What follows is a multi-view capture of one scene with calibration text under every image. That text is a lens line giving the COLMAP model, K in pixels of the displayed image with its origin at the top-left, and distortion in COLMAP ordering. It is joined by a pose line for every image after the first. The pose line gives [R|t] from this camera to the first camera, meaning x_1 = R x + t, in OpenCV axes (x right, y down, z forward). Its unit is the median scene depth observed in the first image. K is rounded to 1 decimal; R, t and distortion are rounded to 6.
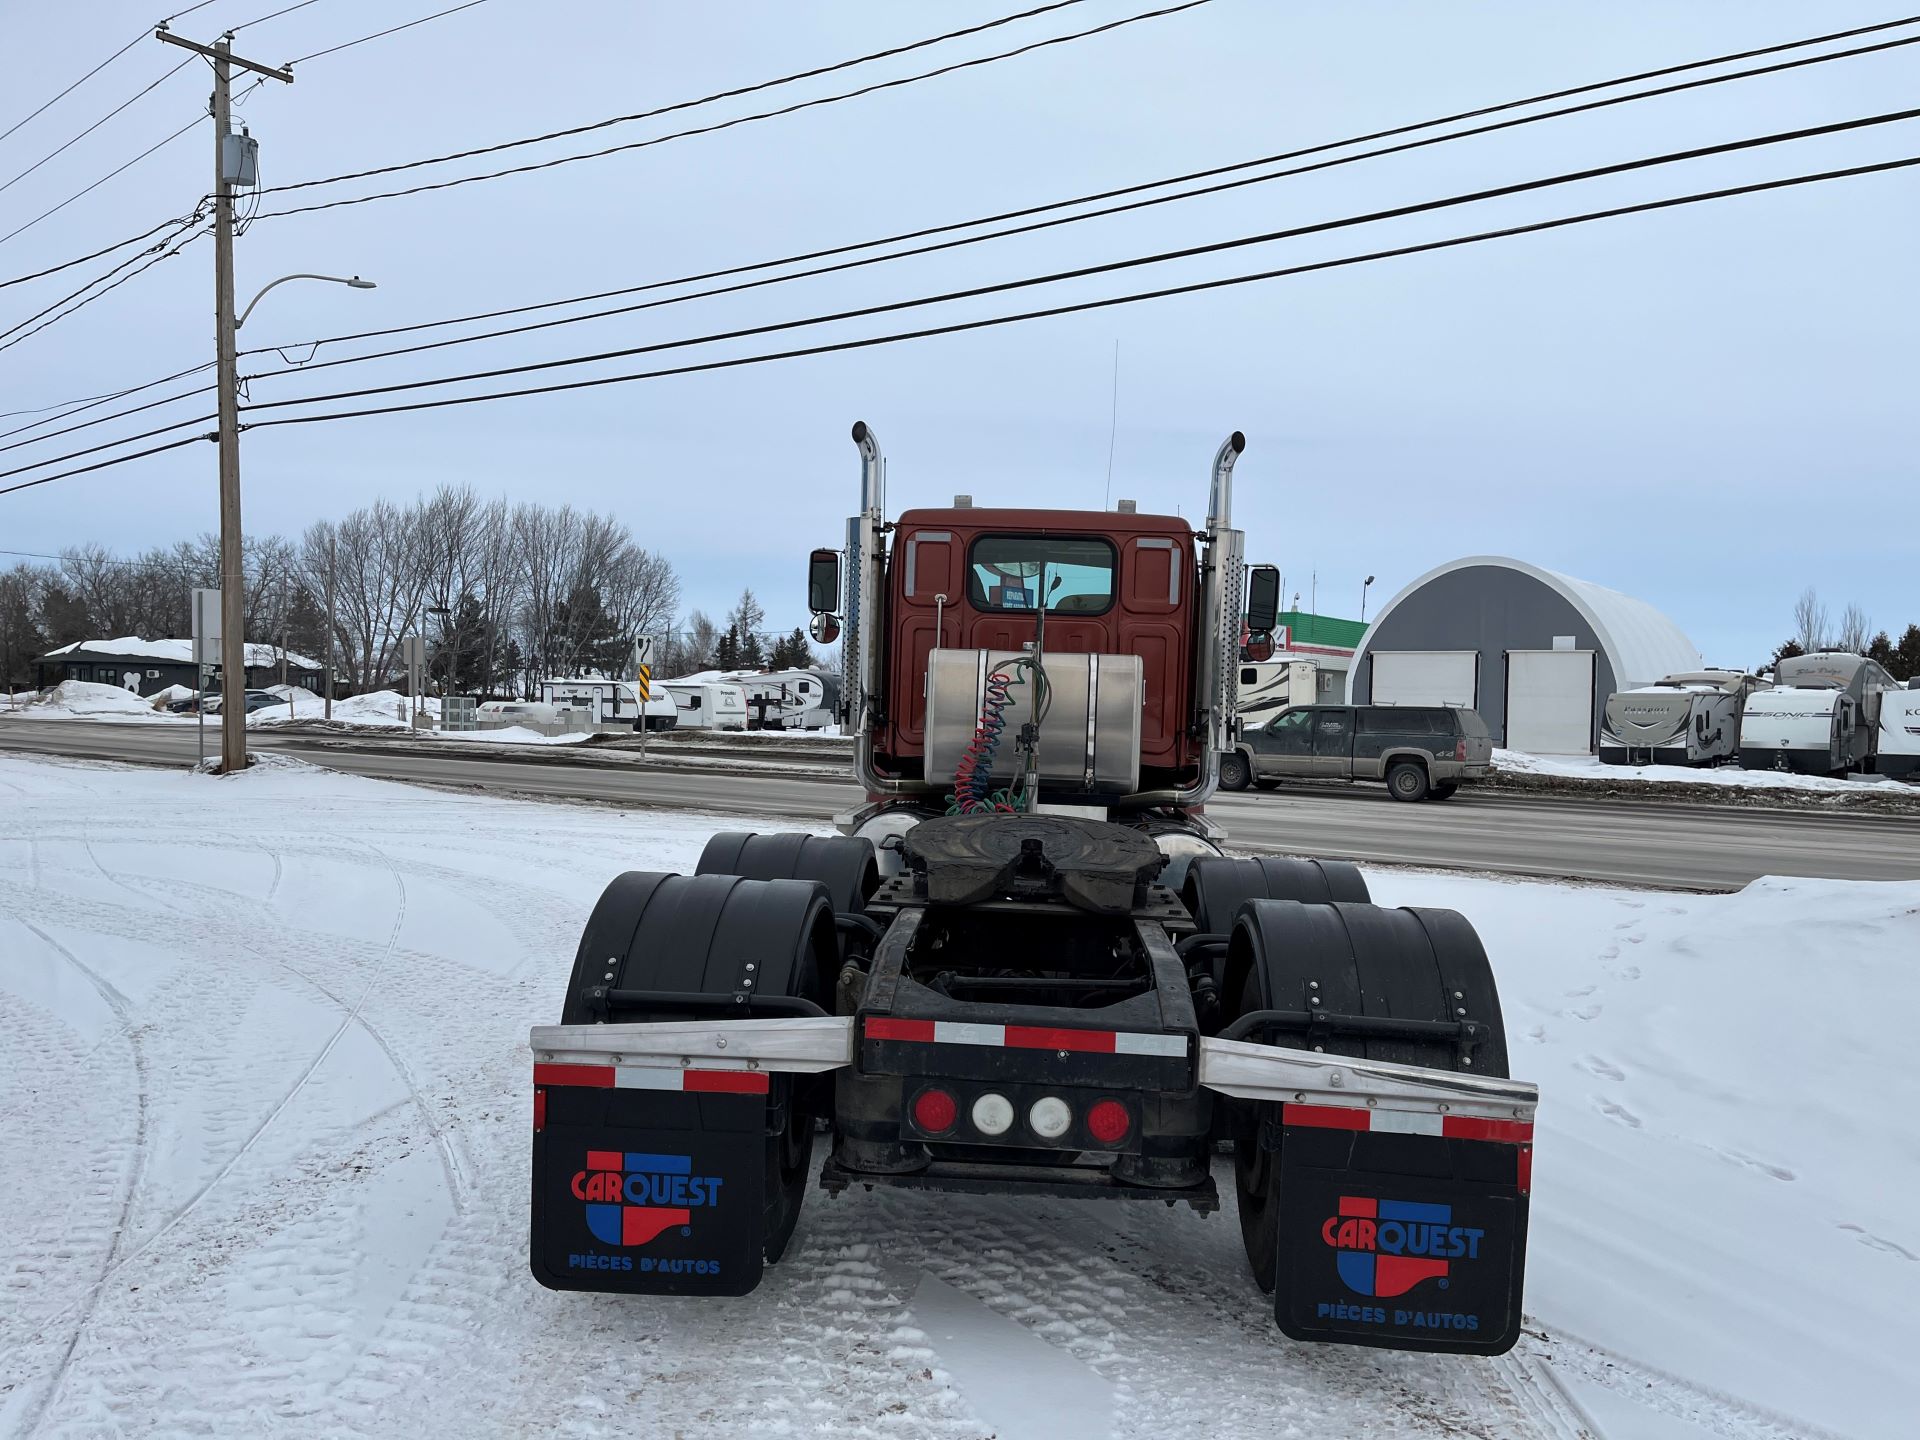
lens RADIAL K [[1461.5, 0, 950.1], [0, 1461.5, 750.7], [0, 0, 1]] dist [0.068166, -0.086864]
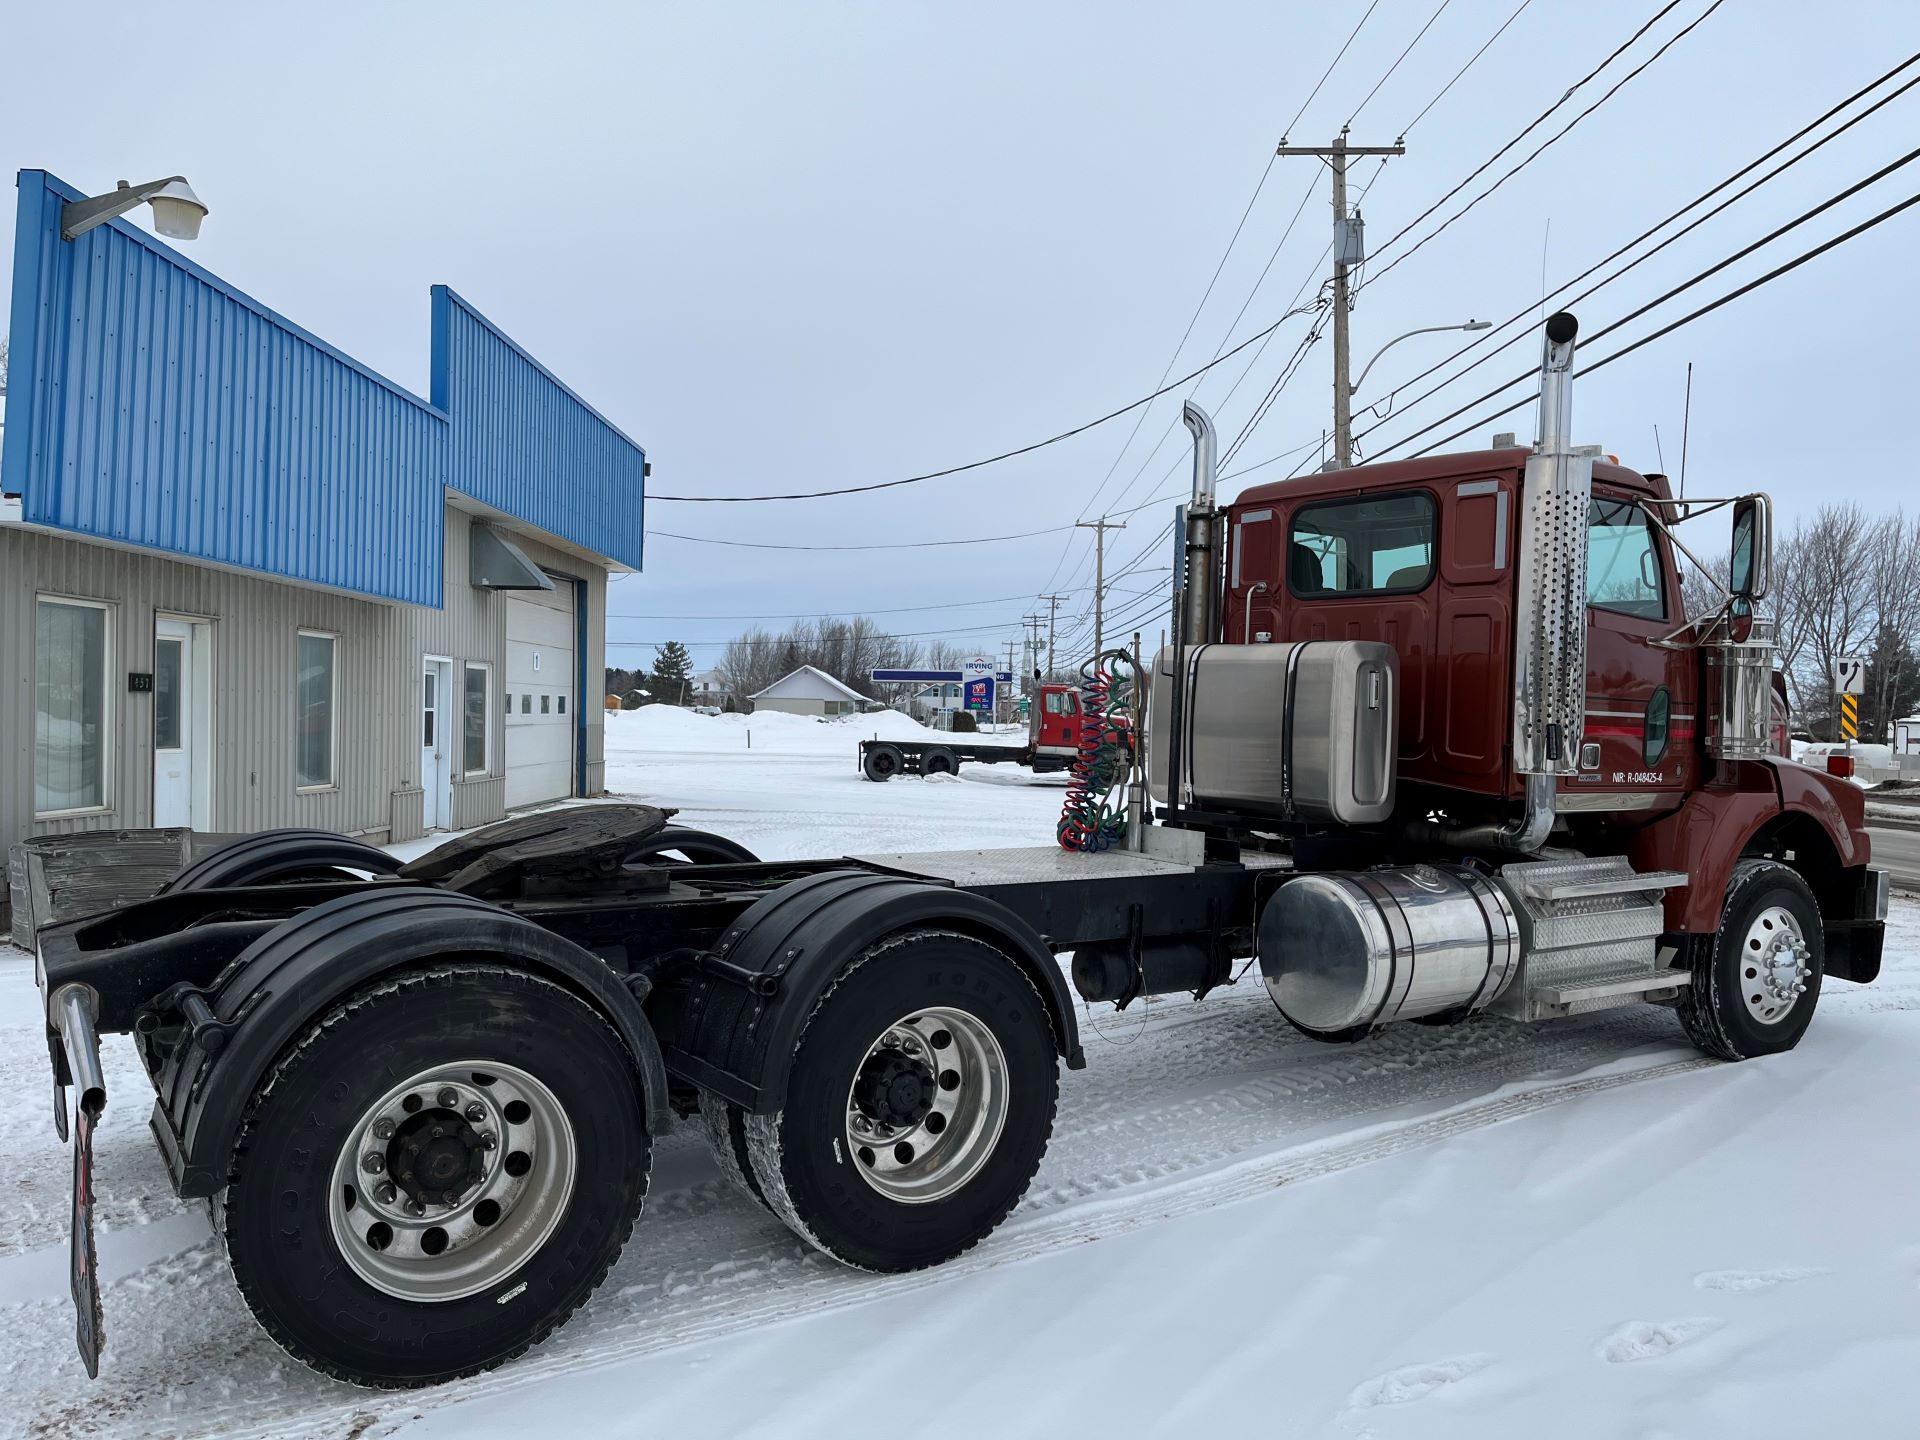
lens RADIAL K [[1459.2, 0, 960.0], [0, 1459.2, 720.0], [0, 0, 1]] dist [0.072236, -0.100037]
pose [[0.618434, -0.011797, -0.785748, 0.541852], [-0.028835, 0.998873, -0.037692, 0.008628], [0.785308, 0.045967, 0.617397, 0.341811]]
